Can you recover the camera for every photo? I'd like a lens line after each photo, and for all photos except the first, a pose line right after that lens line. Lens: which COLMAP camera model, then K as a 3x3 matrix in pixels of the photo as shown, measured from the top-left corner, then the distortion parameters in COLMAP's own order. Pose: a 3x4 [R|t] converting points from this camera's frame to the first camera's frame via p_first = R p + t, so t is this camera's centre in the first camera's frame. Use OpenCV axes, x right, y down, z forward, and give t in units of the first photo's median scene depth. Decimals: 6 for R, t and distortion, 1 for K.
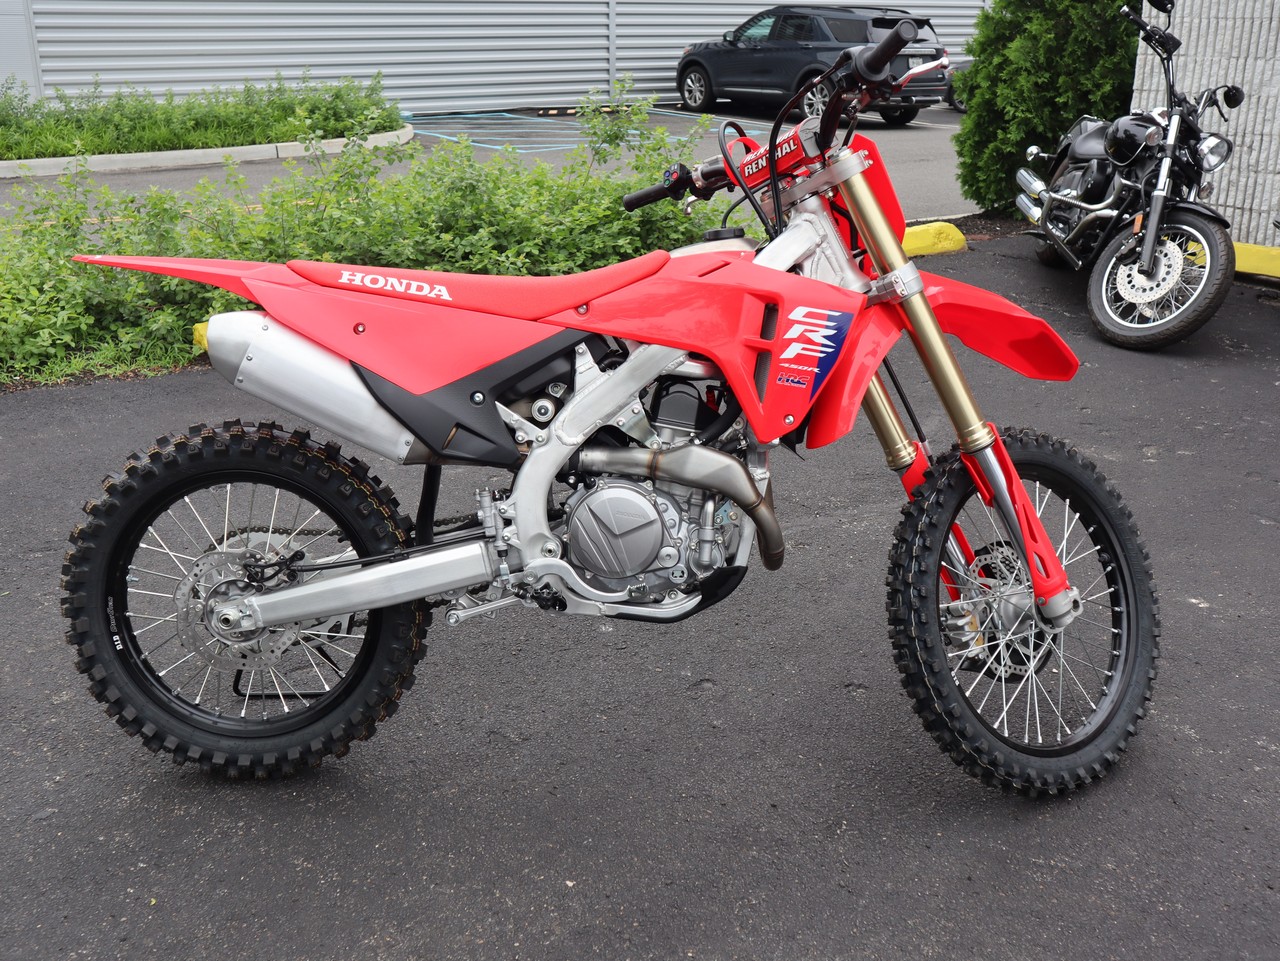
lens RADIAL K [[1330.4, 0, 644.5], [0, 1330.4, 483.8], [0, 0, 1]] dist [-0.050065, 0.109378]
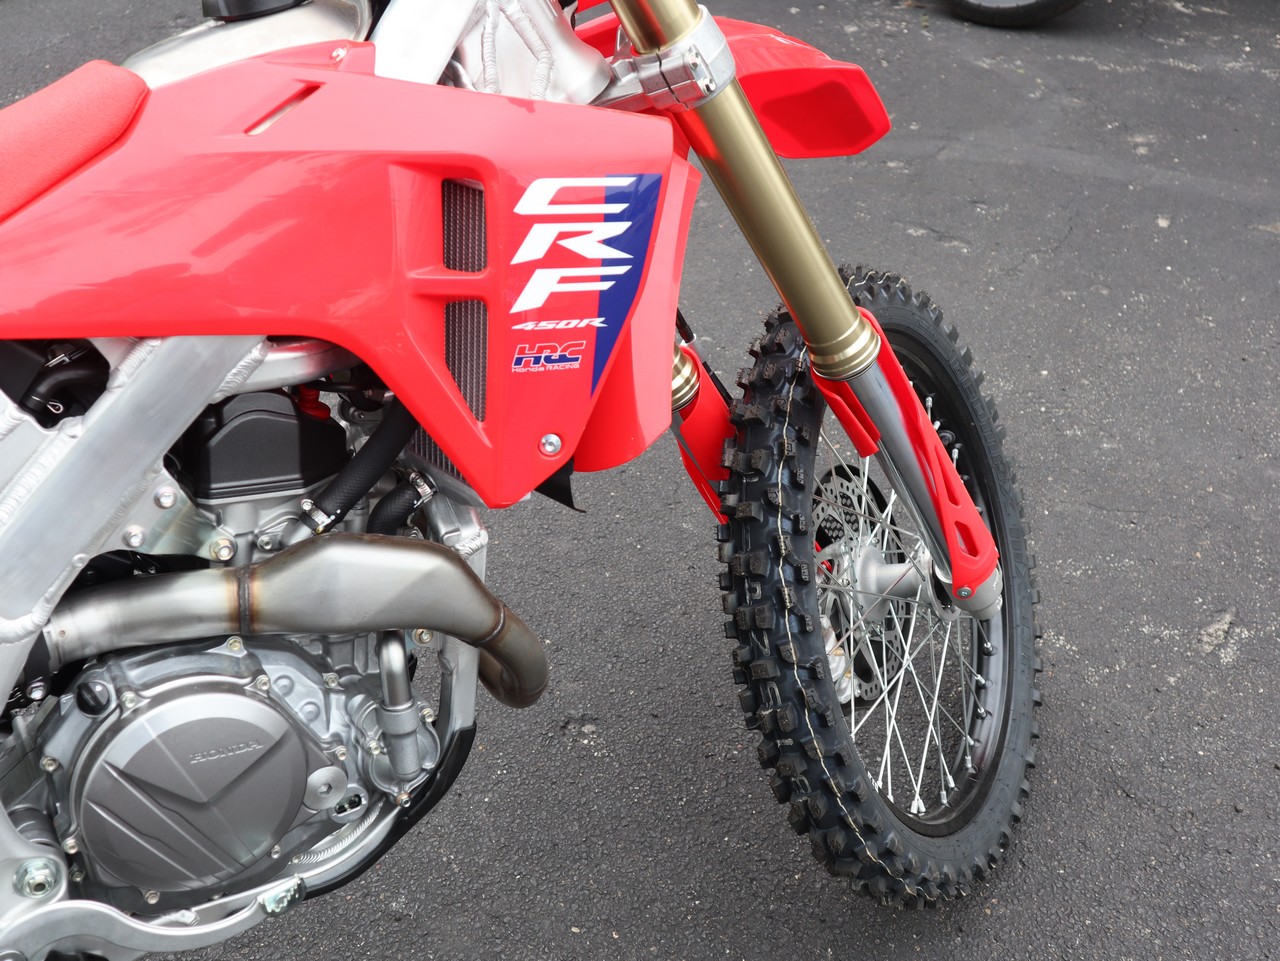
lens RADIAL K [[1410.3, 0, 647.8], [0, 1410.3, 480.3], [0, 0, 1]] dist [-0.046302, 0.126134]
pose [[0.868475, -0.277925, 0.410499, -0.051454], [0.162276, 0.941825, 0.294334, -0.159079], [-0.468421, -0.189008, 0.863052, 0.568747]]
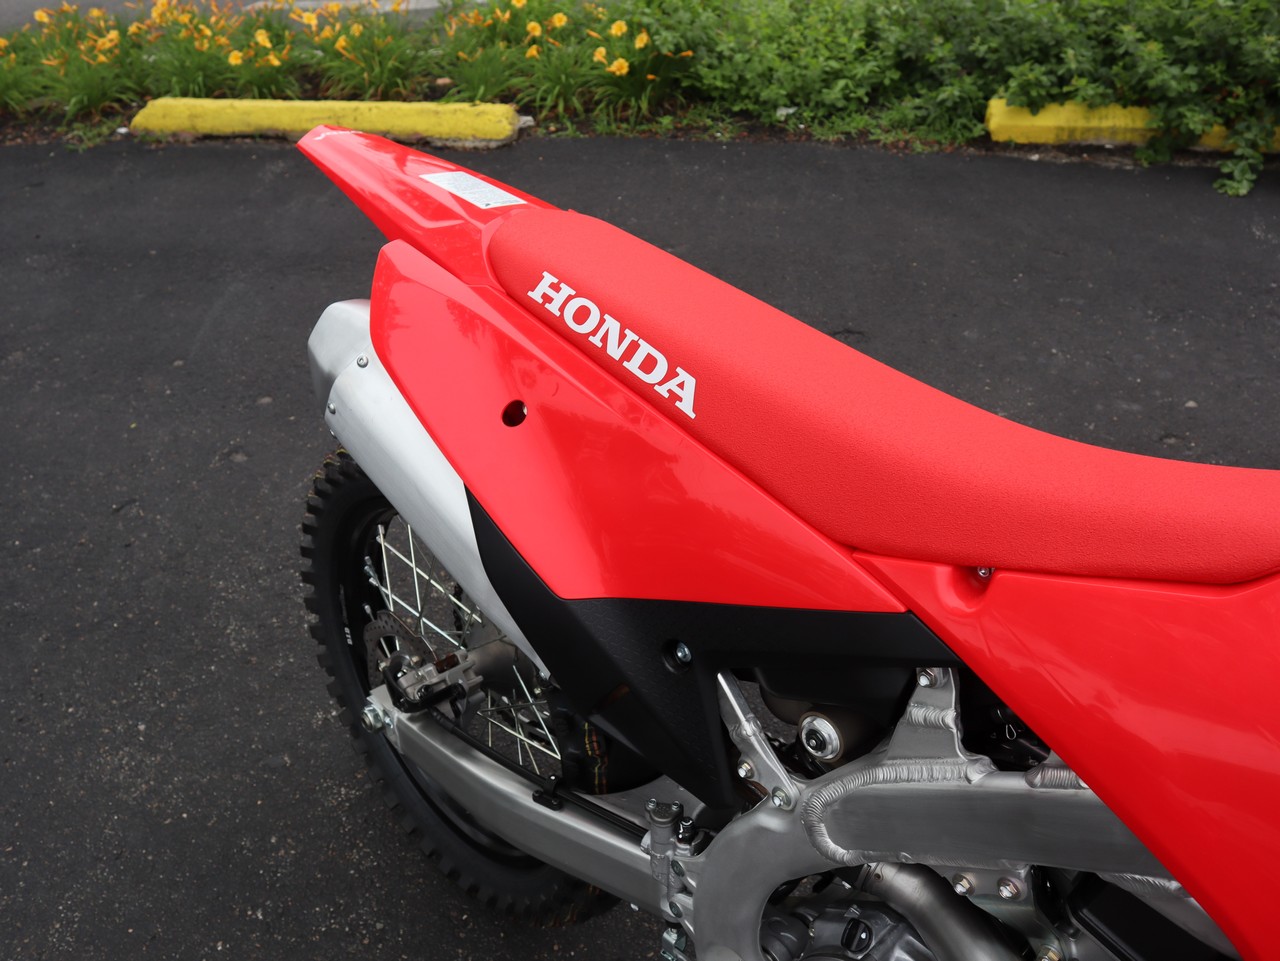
lens RADIAL K [[995.9, 0, 641.7], [0, 995.9, 486.7], [0, 0, 1]] dist [-0.084228, 0.050808]
pose [[0.680858, 0.415852, -0.602909, 0.037932], [-0.198798, 0.897204, 0.394340, -0.233914], [0.704919, -0.148632, 0.693539, 0.758565]]
